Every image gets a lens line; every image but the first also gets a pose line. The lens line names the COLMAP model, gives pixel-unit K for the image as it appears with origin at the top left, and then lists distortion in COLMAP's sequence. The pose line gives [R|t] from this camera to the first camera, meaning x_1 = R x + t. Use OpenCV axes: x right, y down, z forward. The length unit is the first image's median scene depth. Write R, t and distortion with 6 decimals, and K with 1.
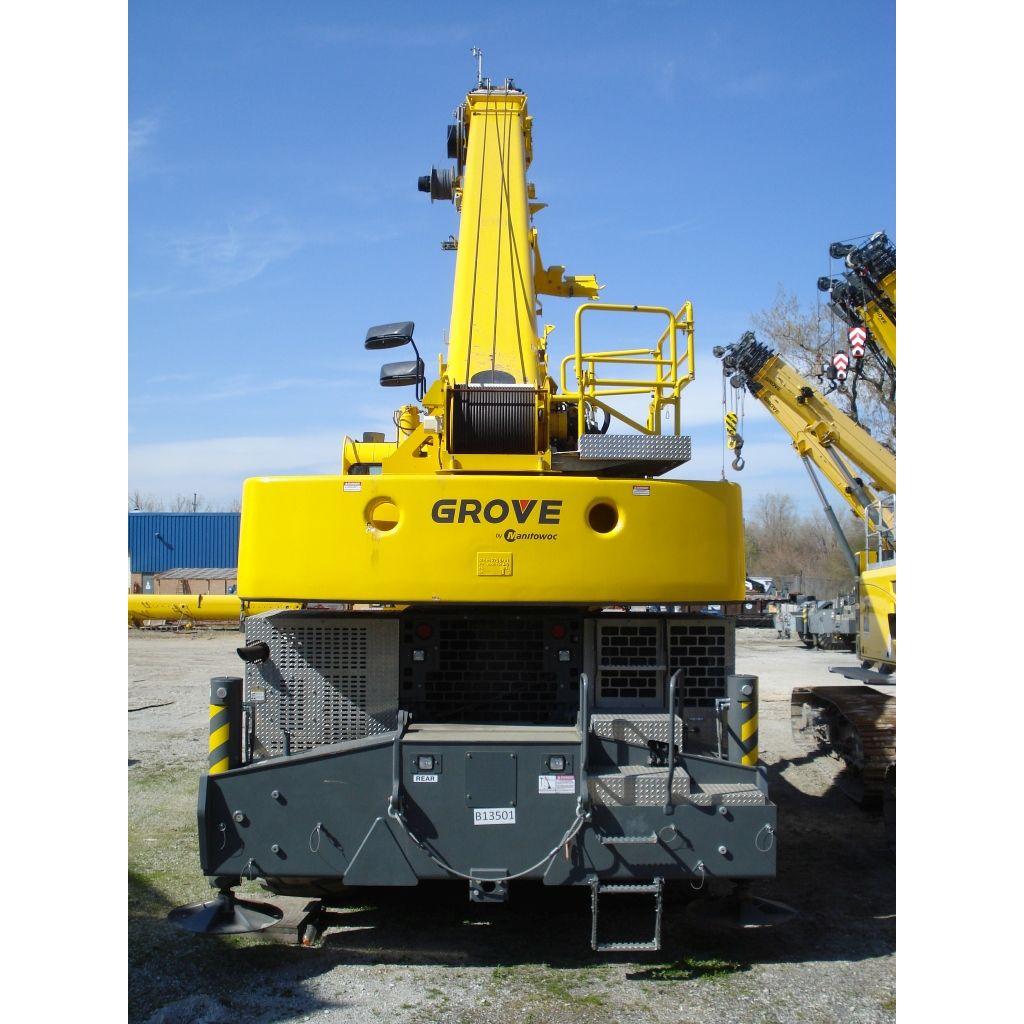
lens RADIAL K [[1139.5, 0, 512.0], [0, 1139.5, 512.0], [0, 0, 1]] dist [-0.037450, -0.288289]
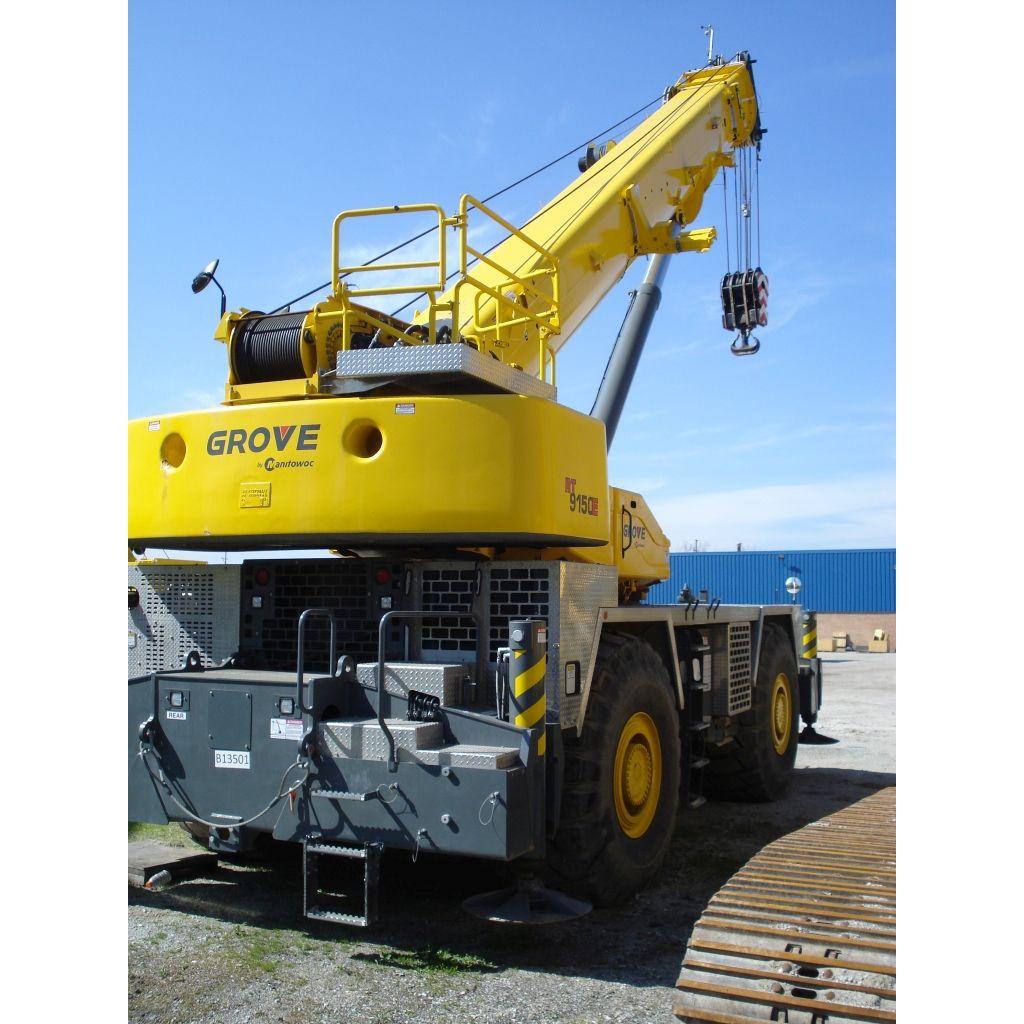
lens RADIAL K [[1139.5, 0, 512.0], [0, 1139.5, 512.0], [0, 0, 1]] dist [-0.037450, -0.288289]
pose [[0.899755, -0.034592, -0.435022, 0.584931], [0.016203, 0.998814, -0.045911, 0.106232], [0.436094, 0.034260, 0.899248, 0.243129]]
